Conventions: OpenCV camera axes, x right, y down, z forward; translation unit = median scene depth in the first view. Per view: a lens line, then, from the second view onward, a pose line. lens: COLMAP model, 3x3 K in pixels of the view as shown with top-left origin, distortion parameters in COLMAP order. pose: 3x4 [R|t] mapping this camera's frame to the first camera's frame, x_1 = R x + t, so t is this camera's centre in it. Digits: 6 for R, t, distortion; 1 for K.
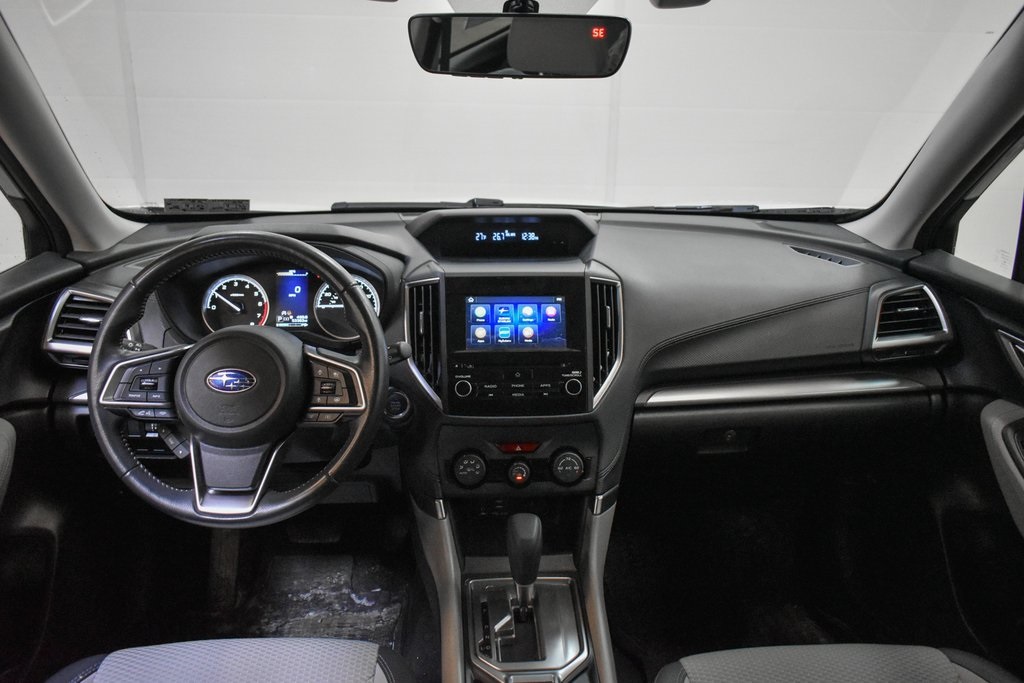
lens RADIAL K [[796.9, 0, 512.0], [0, 796.9, 341.5], [0, 0, 1]] dist [-0.011124, -0.004426]
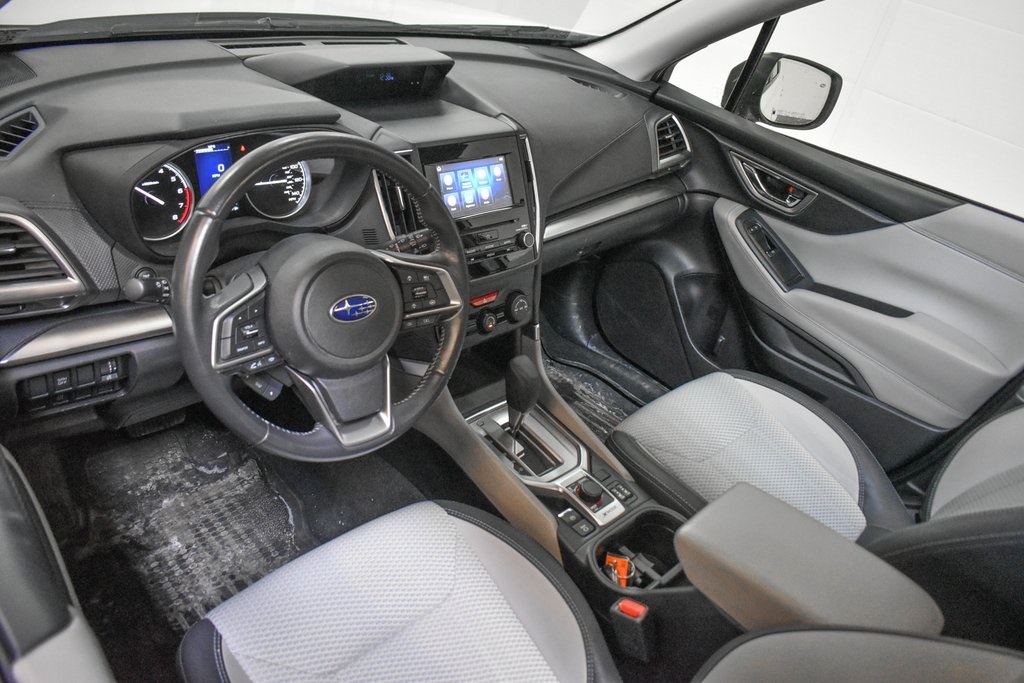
lens RADIAL K [[779.8, 0, 512.0], [0, 779.8, 341.5], [0, 0, 1]] dist [-0.013583, -0.007562]
pose [[0.746259, -0.240968, 0.620509, -0.594224], [0.022933, 0.940931, 0.337820, -0.163252], [-0.665260, -0.237871, 0.707705, 0.173468]]
